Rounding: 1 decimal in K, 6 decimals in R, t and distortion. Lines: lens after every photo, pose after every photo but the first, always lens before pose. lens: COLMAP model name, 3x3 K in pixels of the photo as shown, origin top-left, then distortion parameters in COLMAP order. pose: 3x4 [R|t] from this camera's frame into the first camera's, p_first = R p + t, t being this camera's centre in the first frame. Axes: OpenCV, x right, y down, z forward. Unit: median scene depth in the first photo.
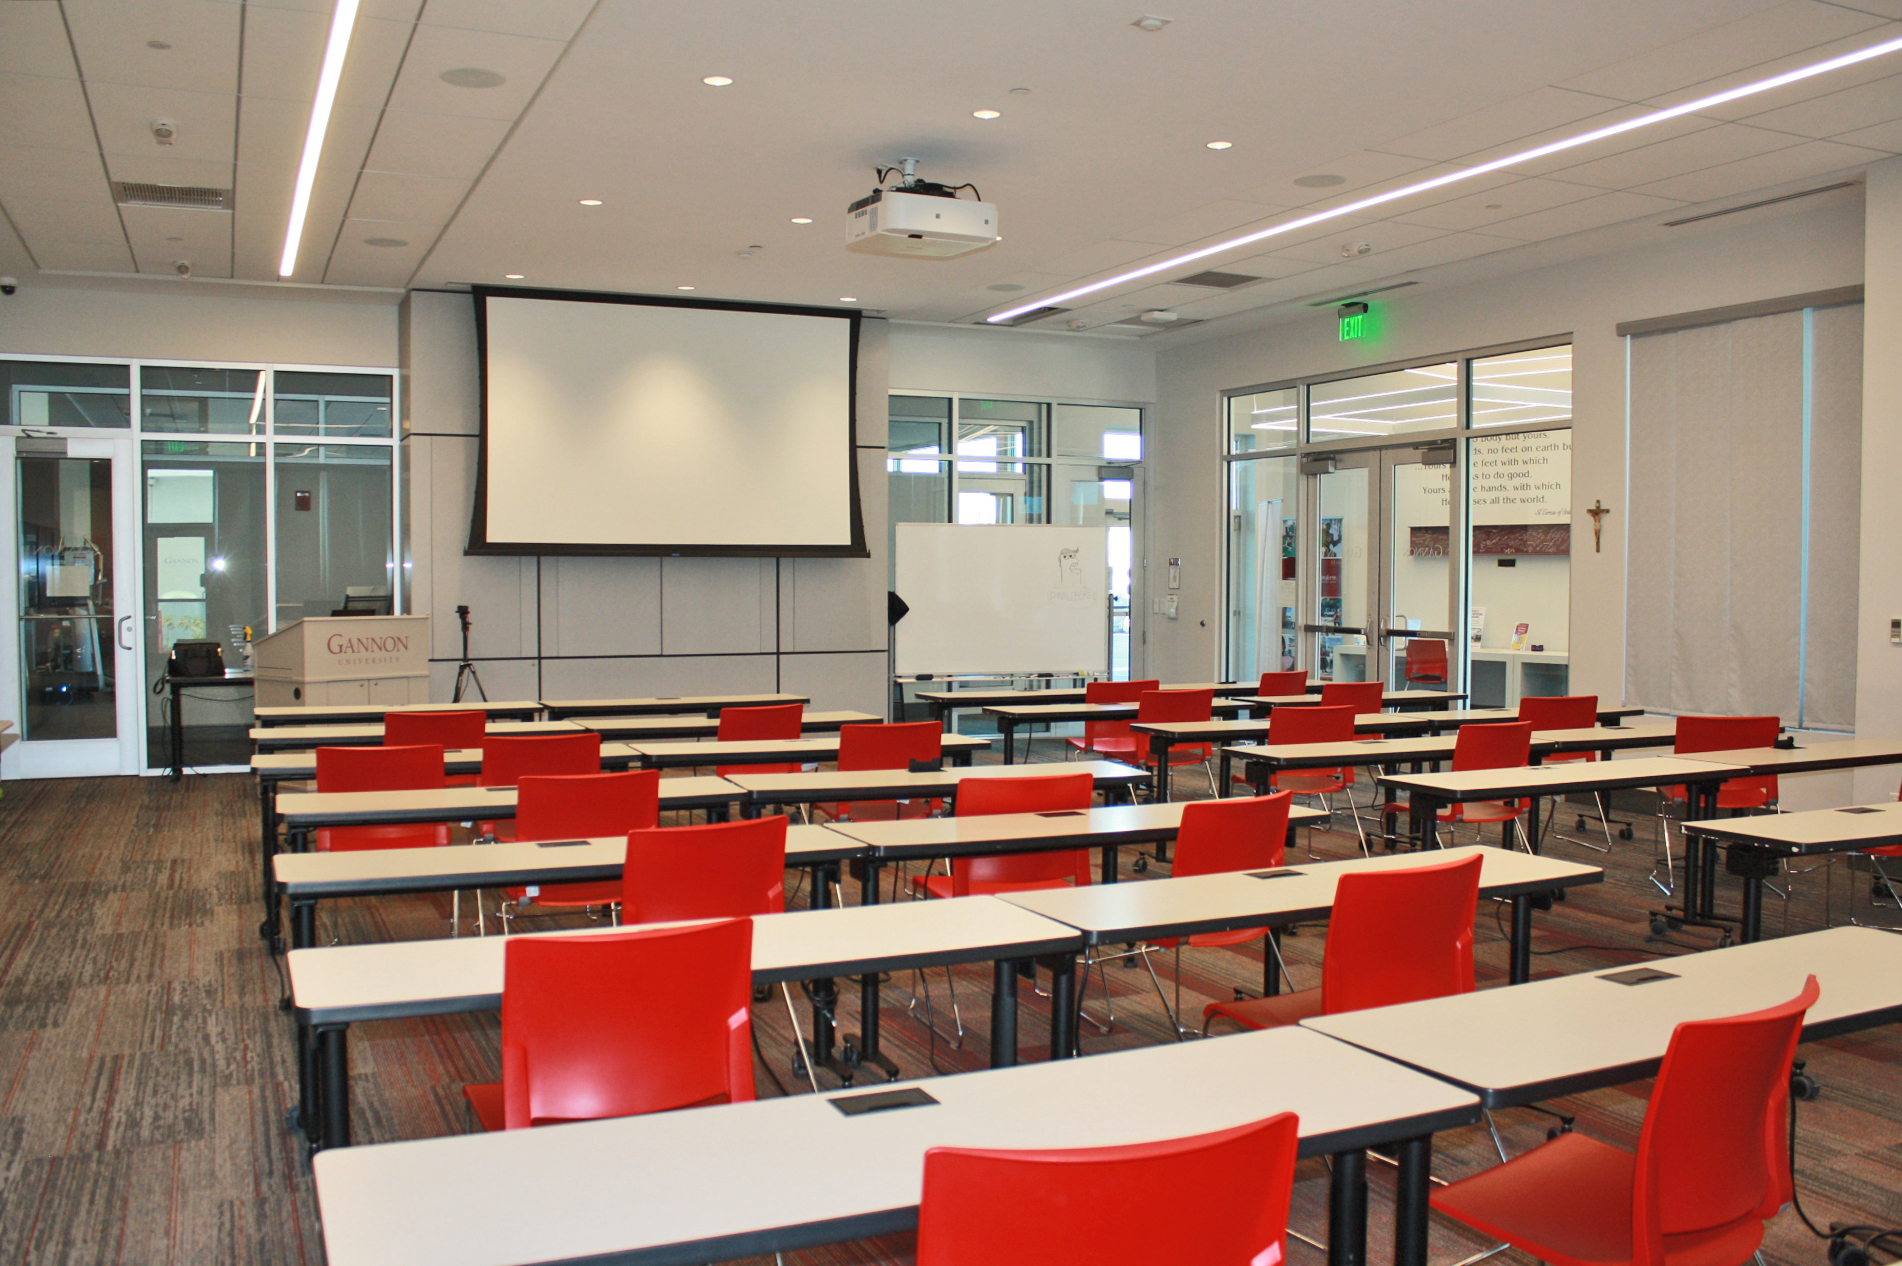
lens RADIAL K [[1629.6, 0, 945.7], [0, 1629.6, 635.7], [0, 0, 1]] dist [-0.017440, -0.008902]
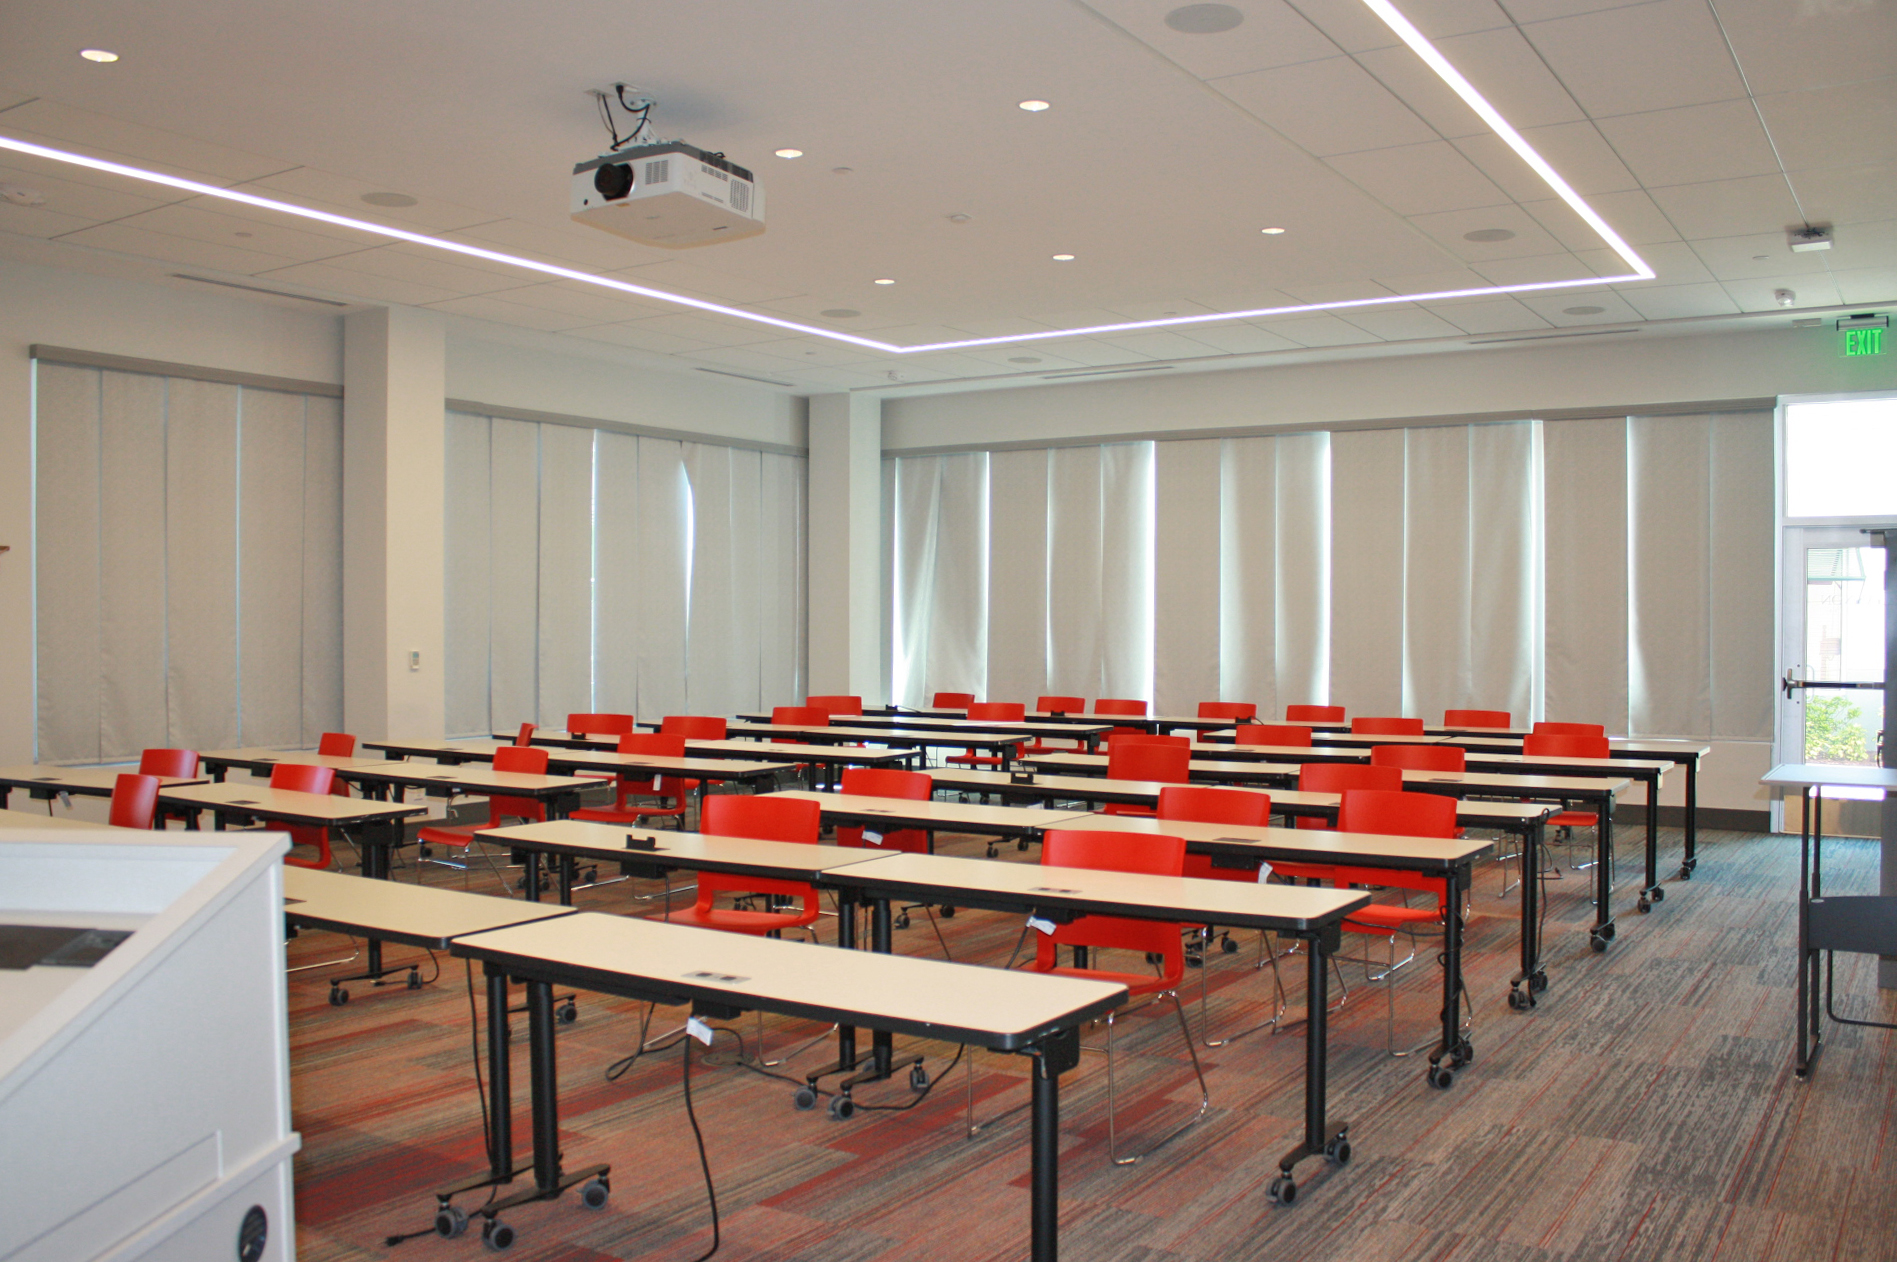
lens RADIAL K [[1625.3, 0, 943.6], [0, 1625.3, 634.1], [0, 0, 1]] dist [-0.017440, -0.008902]
pose [[-0.546267, -0.002058, 0.837609, -1.049850], [0.024618, 0.999526, 0.018511, -0.057445], [-0.837249, 0.030733, -0.545957, 1.812460]]
